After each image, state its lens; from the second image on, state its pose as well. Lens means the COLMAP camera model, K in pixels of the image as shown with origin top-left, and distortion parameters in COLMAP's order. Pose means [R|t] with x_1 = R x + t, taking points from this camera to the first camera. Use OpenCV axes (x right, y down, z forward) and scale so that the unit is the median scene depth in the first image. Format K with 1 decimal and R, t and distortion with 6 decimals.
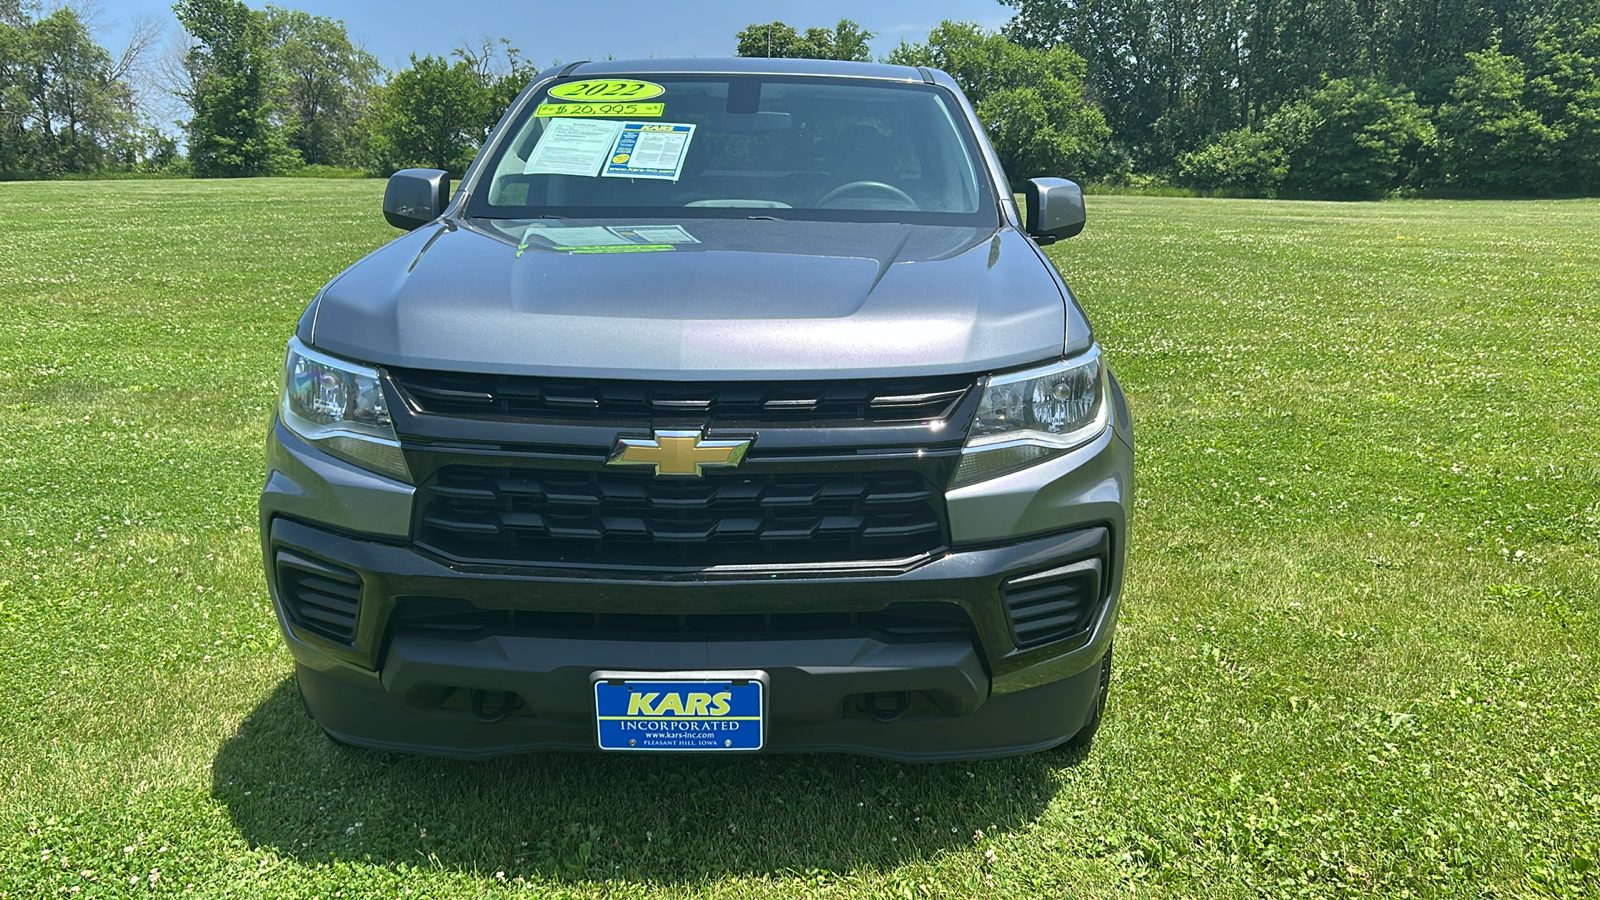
lens RADIAL K [[1411.0, 0, 805.6], [0, 1411.0, 455.4], [0, 0, 1]] dist [0.051482, -0.037800]
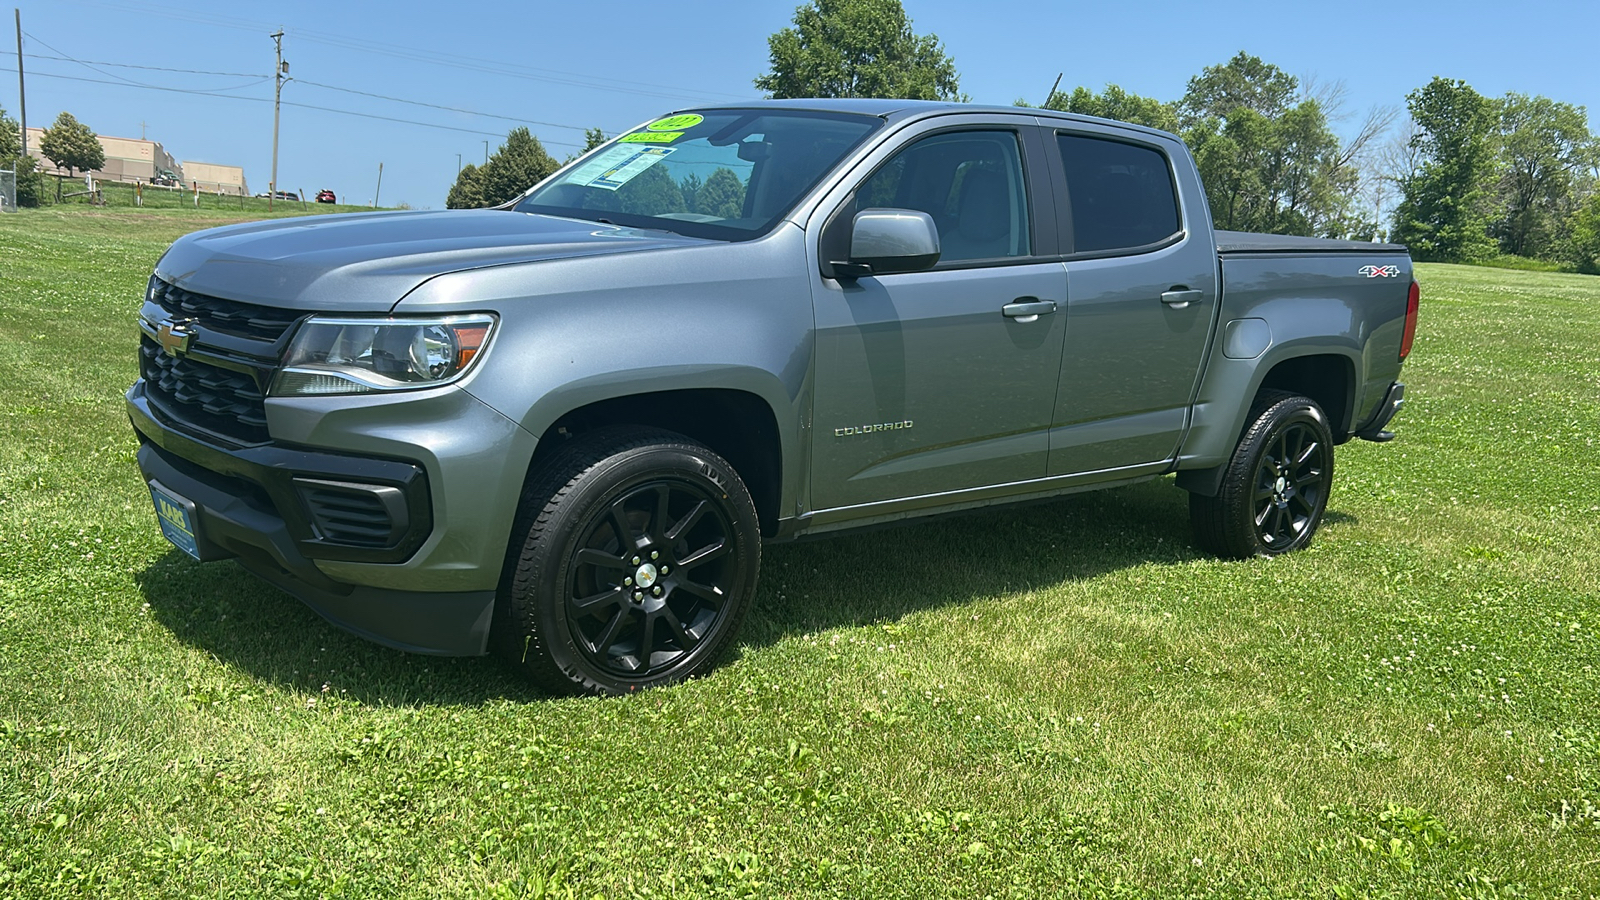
lens RADIAL K [[1411.0, 0, 802.7], [0, 1411.0, 450.6], [0, 0, 1]] dist [0.051482, -0.037800]
pose [[0.634057, 0.175350, -0.753143, 0.100076], [-0.224210, 0.973801, 0.037967, -0.006171], [0.740069, 0.144789, 0.656760, 0.036884]]
